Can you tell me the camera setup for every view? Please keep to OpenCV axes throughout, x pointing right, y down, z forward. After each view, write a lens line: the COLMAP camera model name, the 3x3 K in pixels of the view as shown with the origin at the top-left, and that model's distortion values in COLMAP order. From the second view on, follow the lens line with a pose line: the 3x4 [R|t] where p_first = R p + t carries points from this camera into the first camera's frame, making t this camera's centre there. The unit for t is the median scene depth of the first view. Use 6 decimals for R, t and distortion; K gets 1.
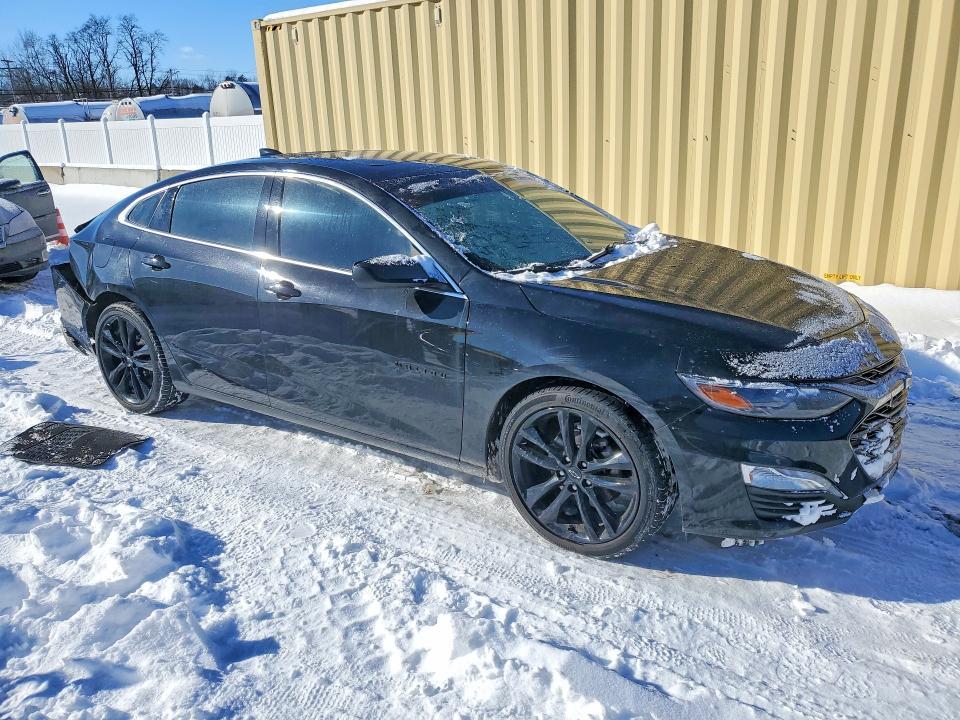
lens RADIAL K [[736.2, 0, 482.7], [0, 736.2, 366.4], [0, 0, 1]] dist [0.008662, 0.012439]
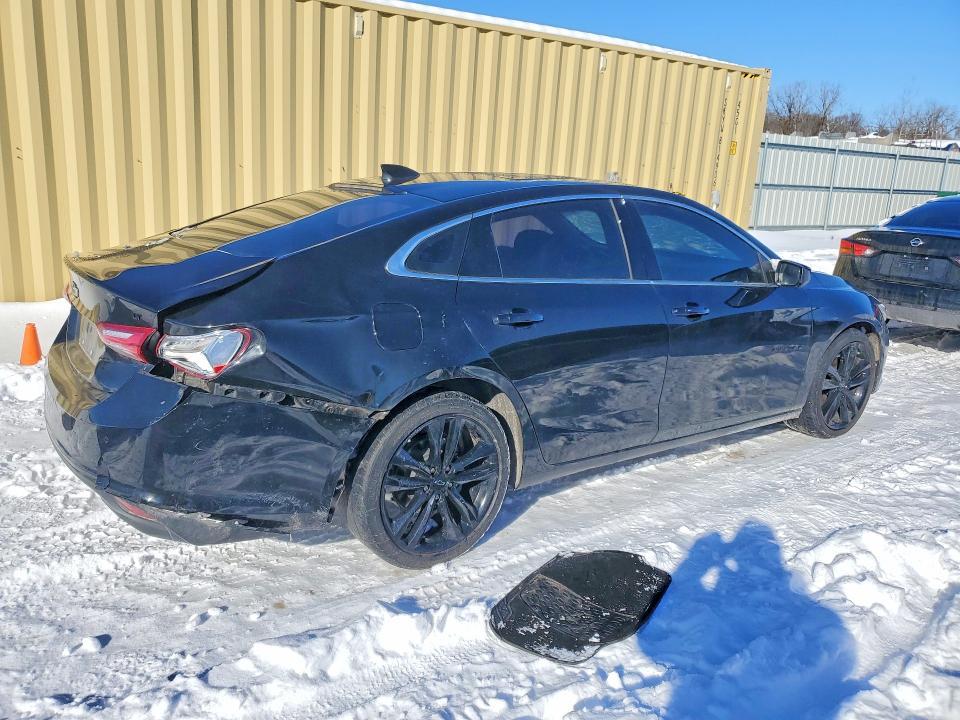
lens RADIAL K [[736.2, 0, 481.3], [0, 736.2, 351.5], [0, 0, 1]] dist [0.008662, 0.012439]
pose [[0.303788, -0.172043, 0.937078, -1.152485], [0.212129, 0.971086, 0.109517, -0.200318], [-0.928824, 0.165512, 0.331499, 0.810931]]
